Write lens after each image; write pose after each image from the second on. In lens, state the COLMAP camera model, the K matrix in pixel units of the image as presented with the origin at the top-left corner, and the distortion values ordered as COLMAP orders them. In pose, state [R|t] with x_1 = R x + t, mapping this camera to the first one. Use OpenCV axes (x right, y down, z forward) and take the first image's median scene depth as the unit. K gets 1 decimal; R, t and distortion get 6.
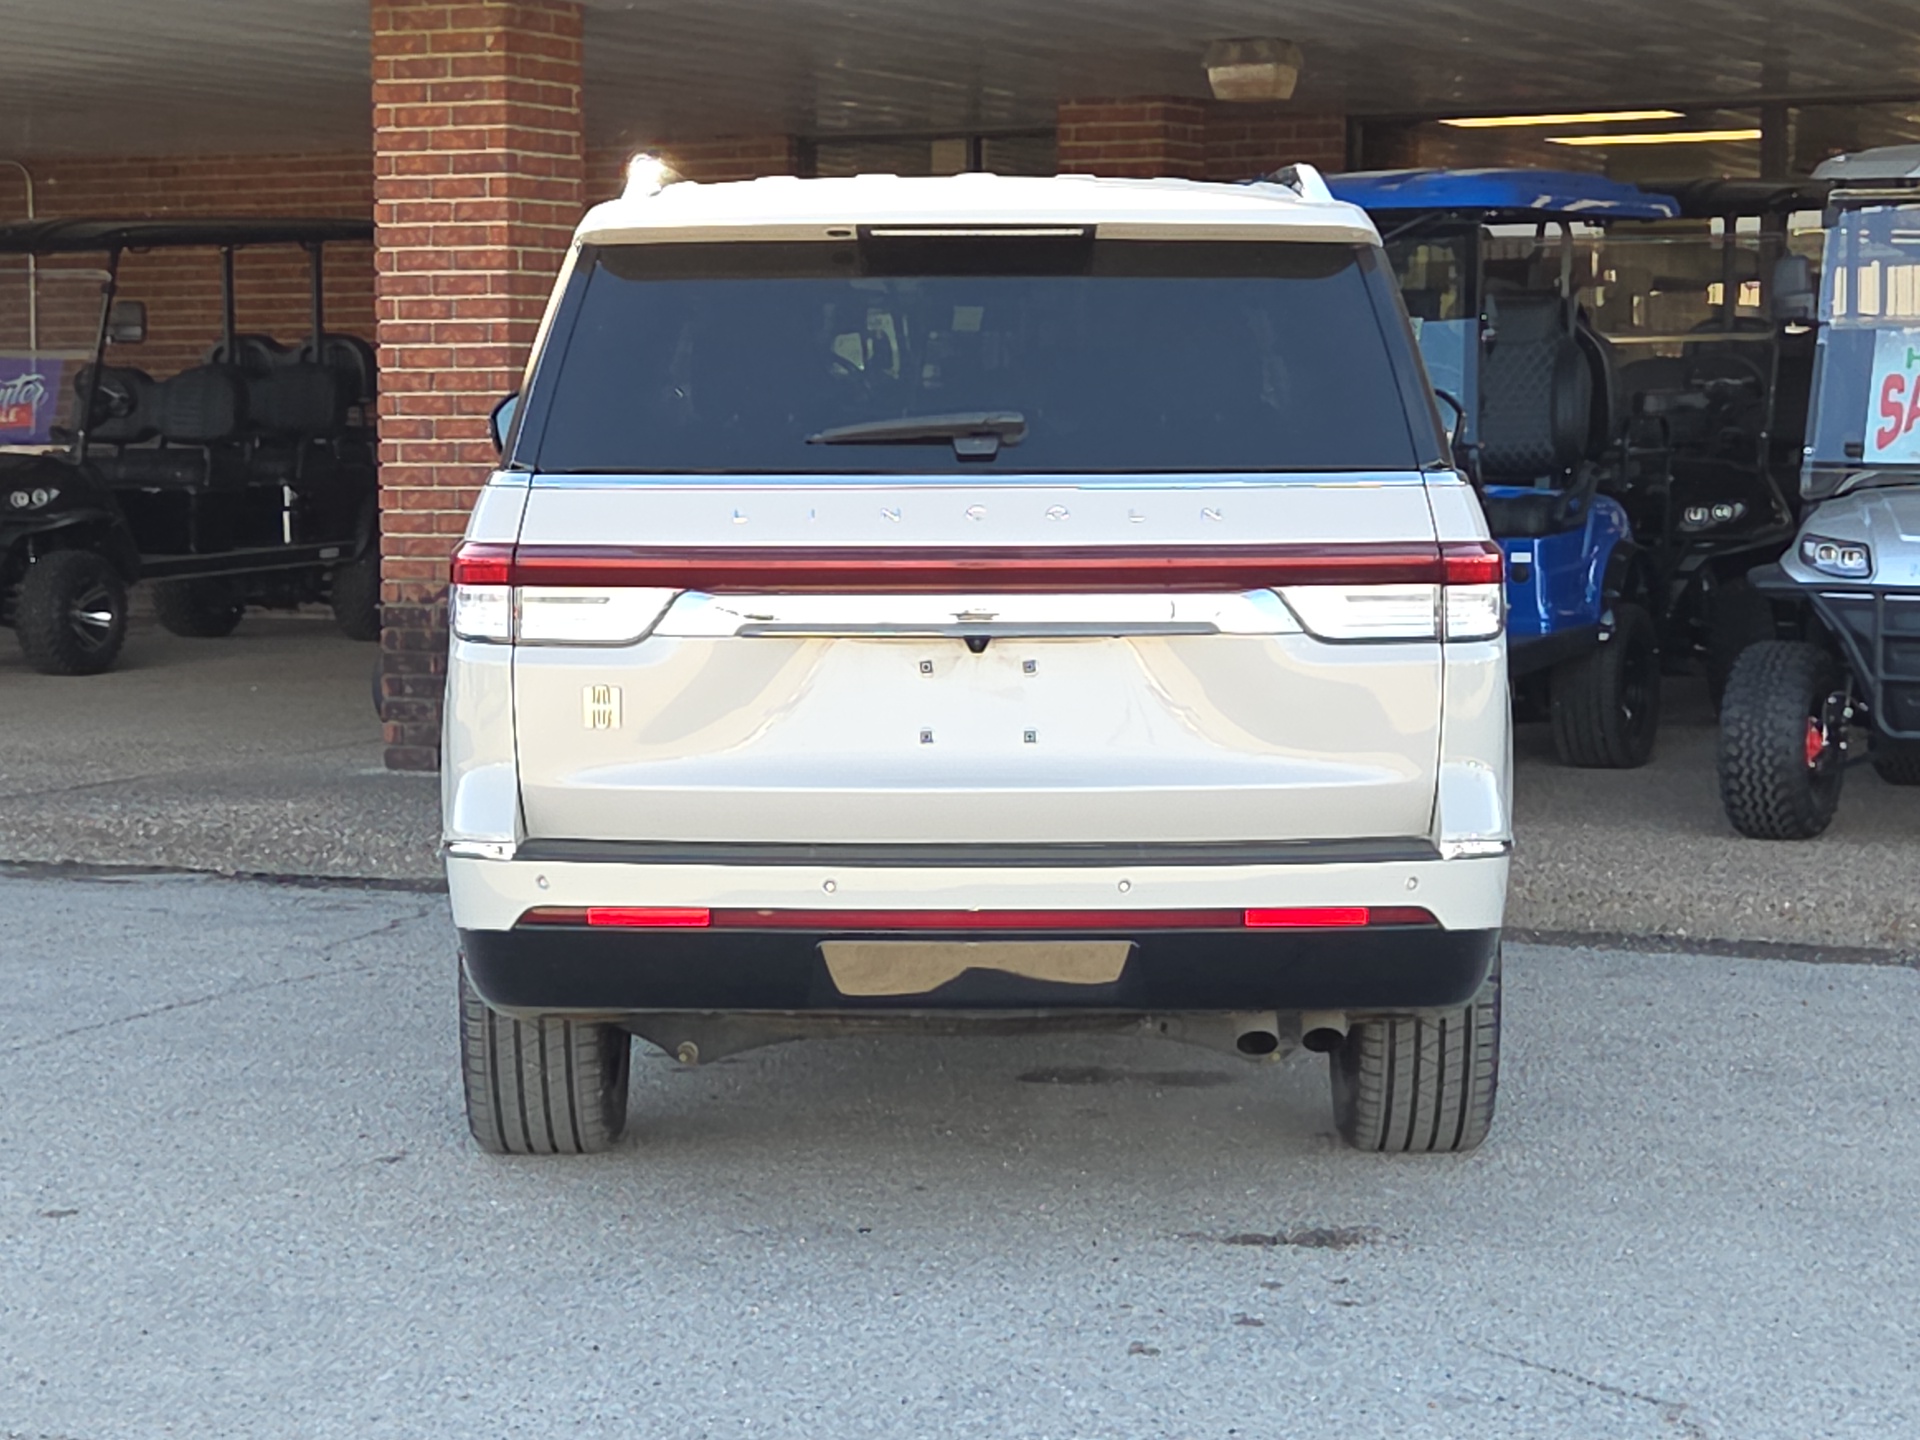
lens RADIAL K [[4616.2, 0, 960.0], [0, 4616.2, 720.0], [0, 0, 1]] dist [0.150699, -0.171617]
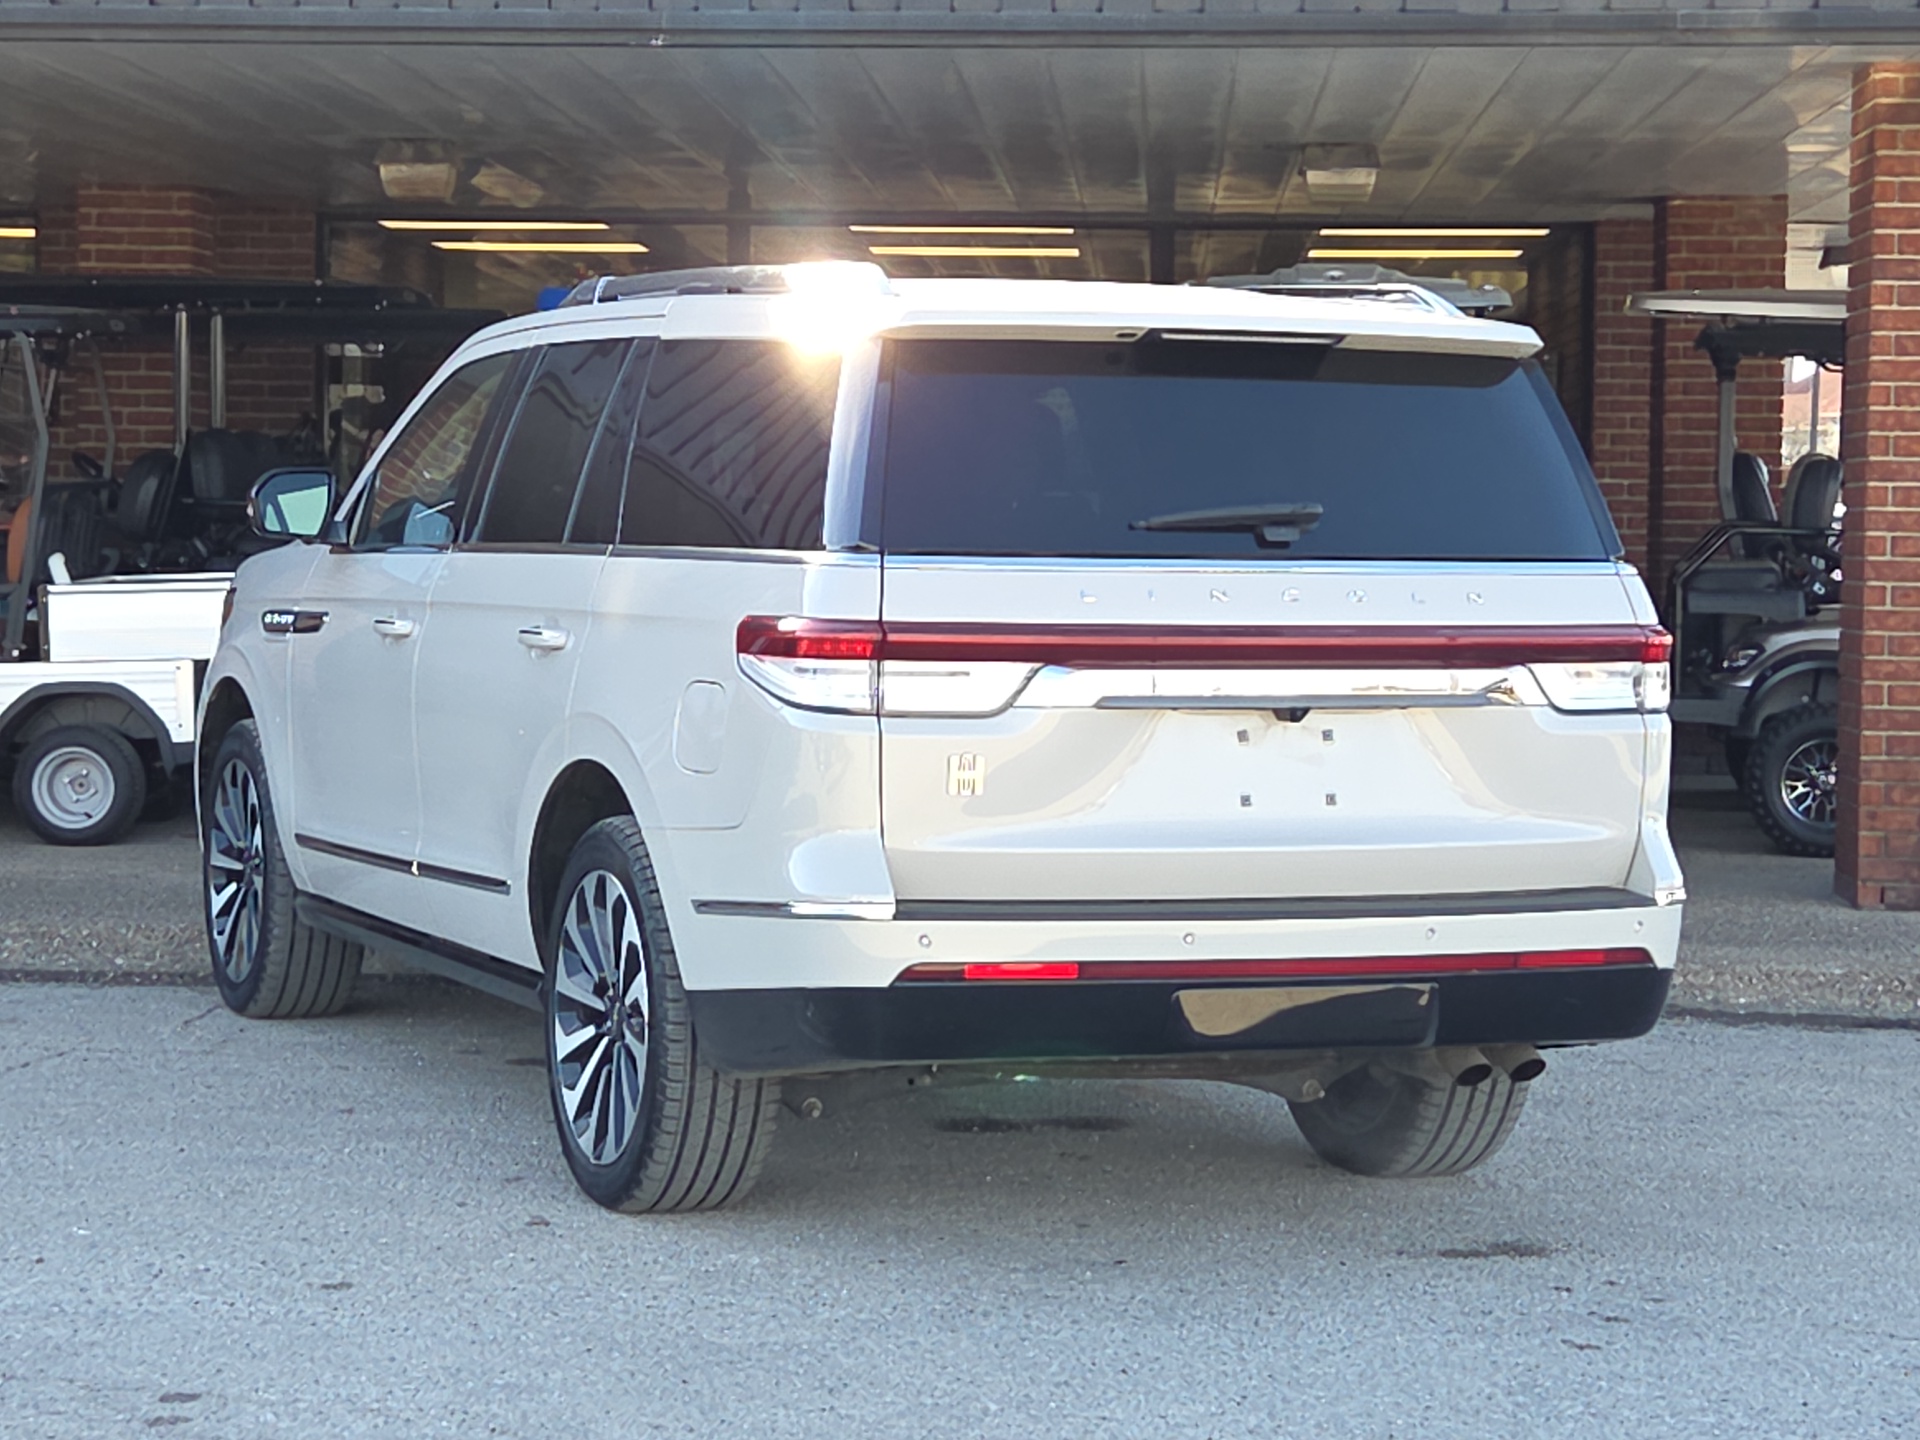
lens RADIAL K [[4616.2, 0, 960.0], [0, 4616.2, 720.0], [0, 0, 1]] dist [0.150699, -0.171617]
pose [[0.920704, -0.001101, 0.390260, -0.489897], [0.009267, 0.999776, -0.019041, 0.004797], [-0.390152, 0.021147, 0.920508, 0.023887]]
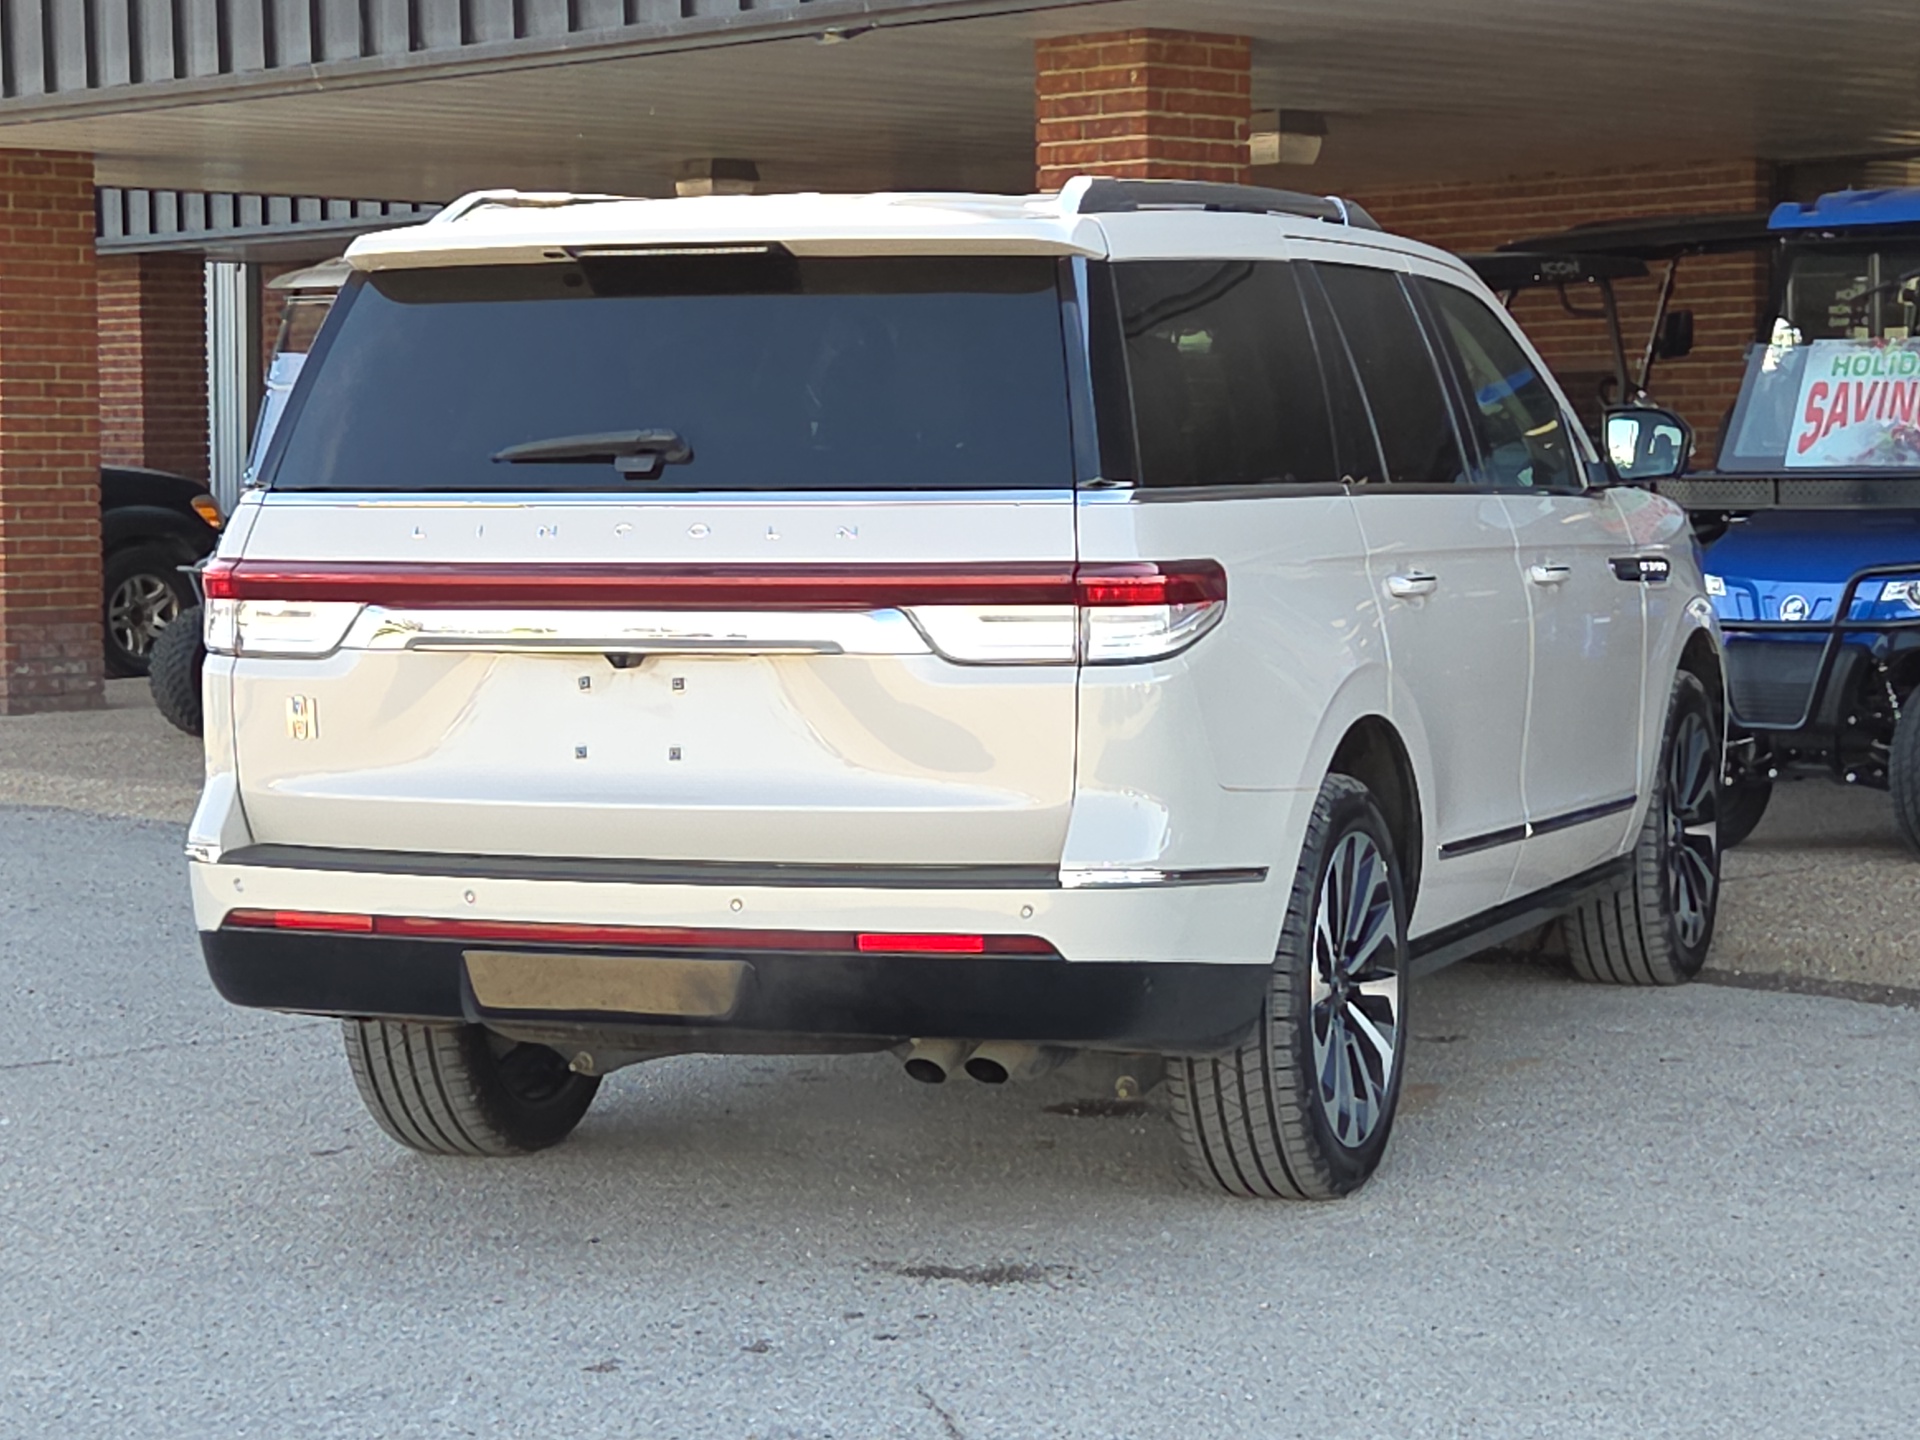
lens RADIAL K [[4616.2, 0, 960.0], [0, 4616.2, 720.0], [0, 0, 1]] dist [0.150699, -0.171617]
pose [[0.935585, 0.016853, -0.352699, 0.422453], [-0.020249, 0.999777, -0.005942, 0.000955], [0.352521, 0.012701, 0.935718, 0.083998]]
